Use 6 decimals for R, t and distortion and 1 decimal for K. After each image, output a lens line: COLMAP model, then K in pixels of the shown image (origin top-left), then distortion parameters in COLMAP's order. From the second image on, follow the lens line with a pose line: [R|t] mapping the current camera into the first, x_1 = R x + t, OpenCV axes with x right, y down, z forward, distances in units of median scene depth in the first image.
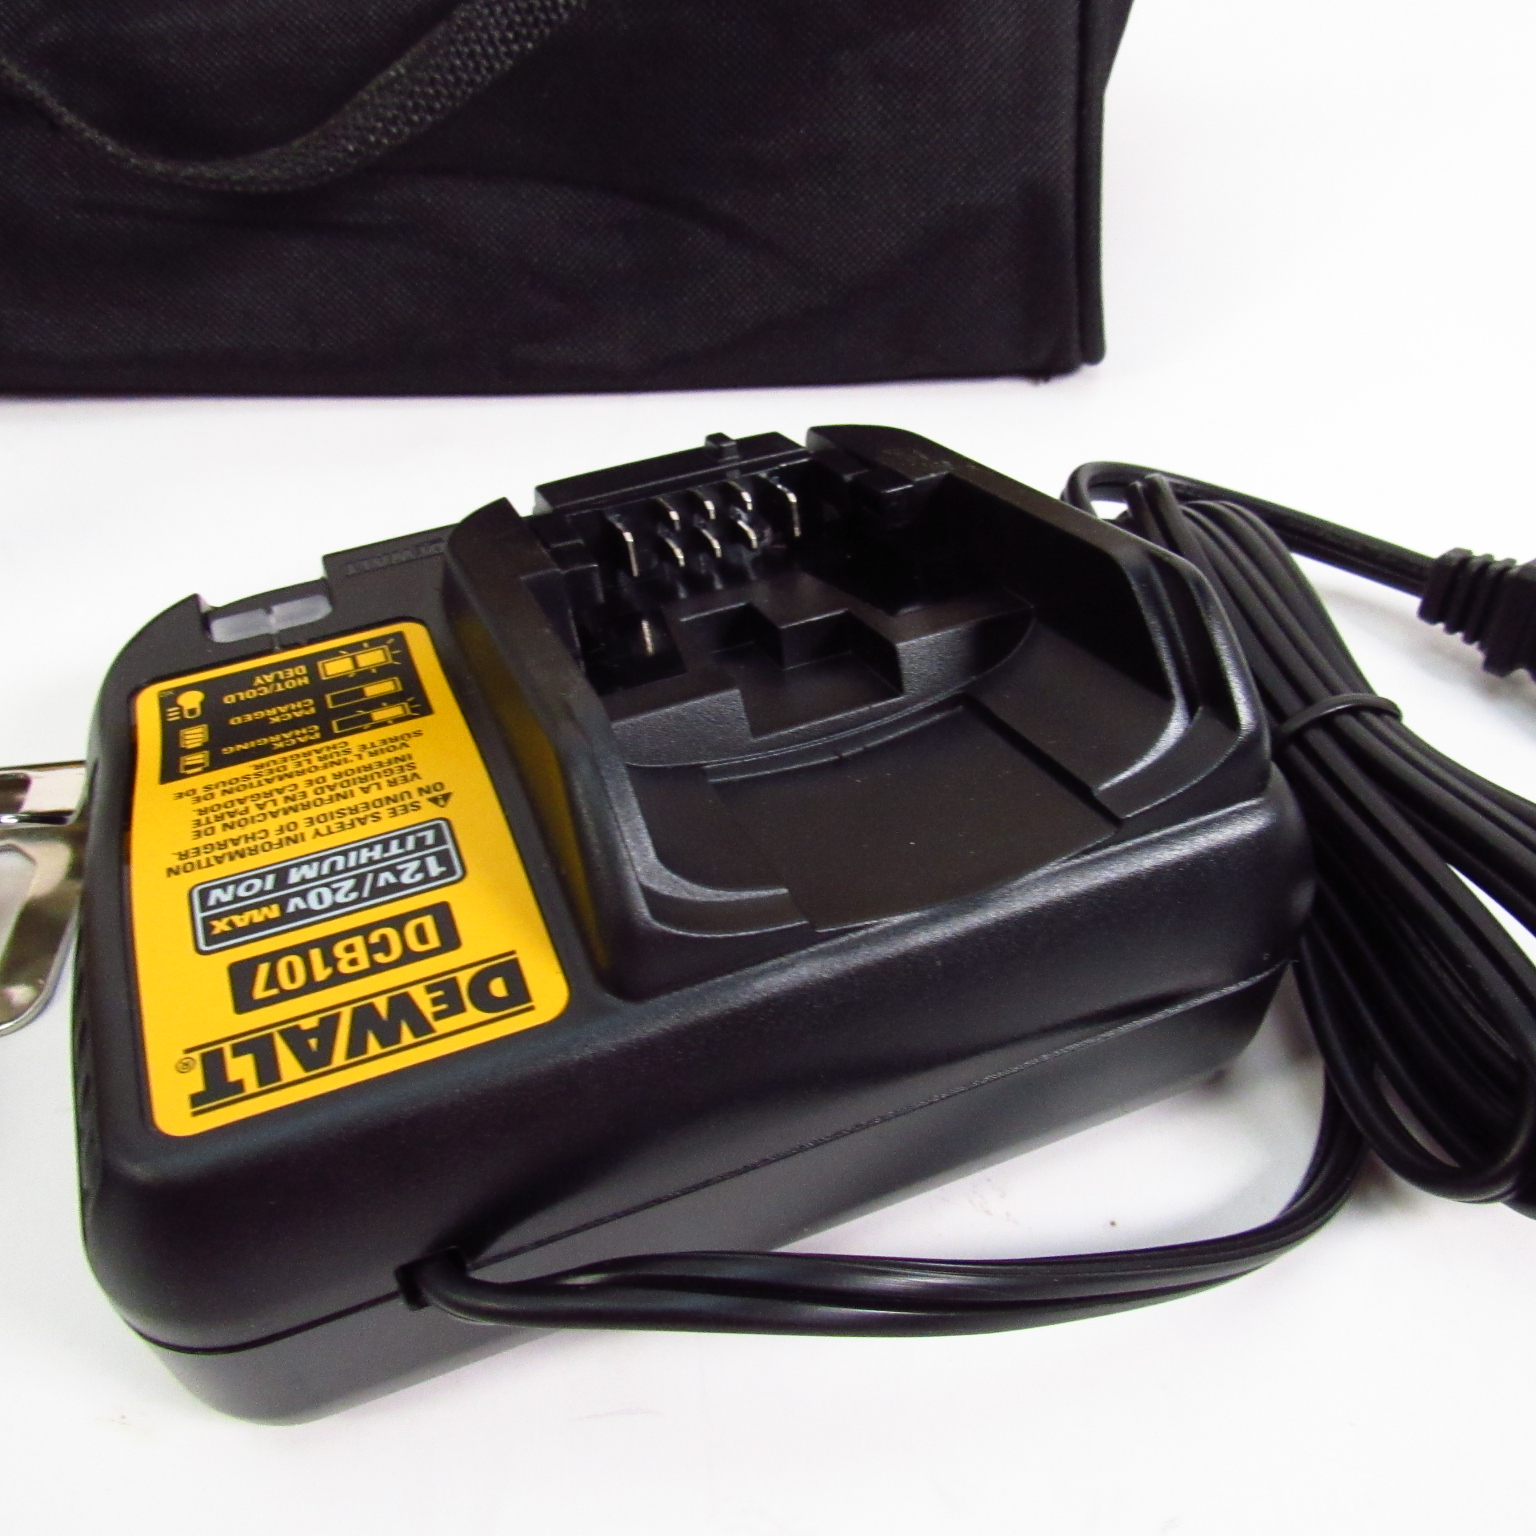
lens RADIAL K [[1446.8, 0, 767.7], [0, 1446.8, 768.1], [0, 0, 1]] dist [0.009994, 0.000000]
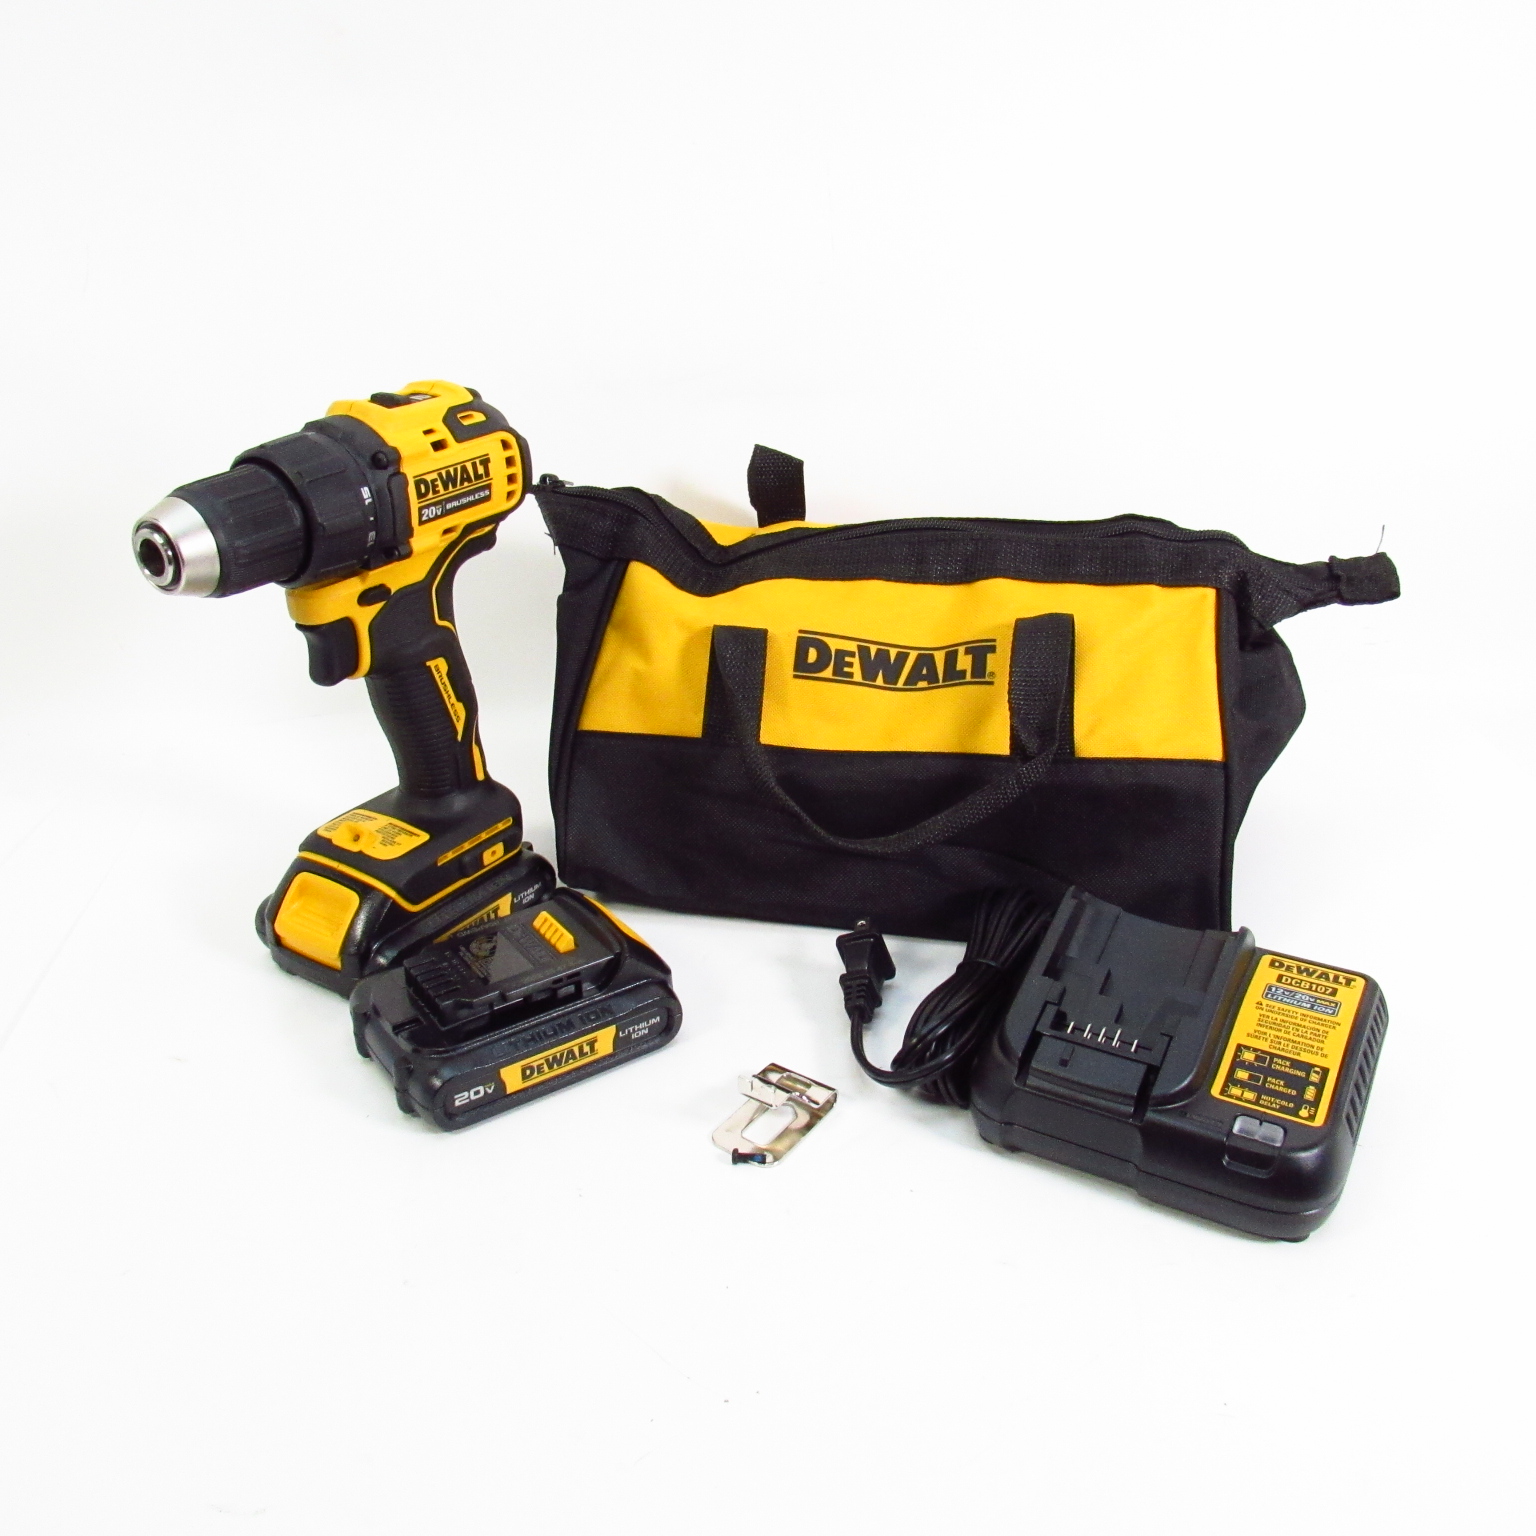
lens RADIAL K [[1446.8, 0, 773.8], [0, 1446.8, 772.0], [0, 0, 1]] dist [0.009994, 0.000000]
pose [[-0.635524, -0.314132, 0.705288, -1.581036], [0.558816, 0.443189, 0.700934, -2.964689], [-0.532762, 0.839586, -0.106115, 1.378029]]
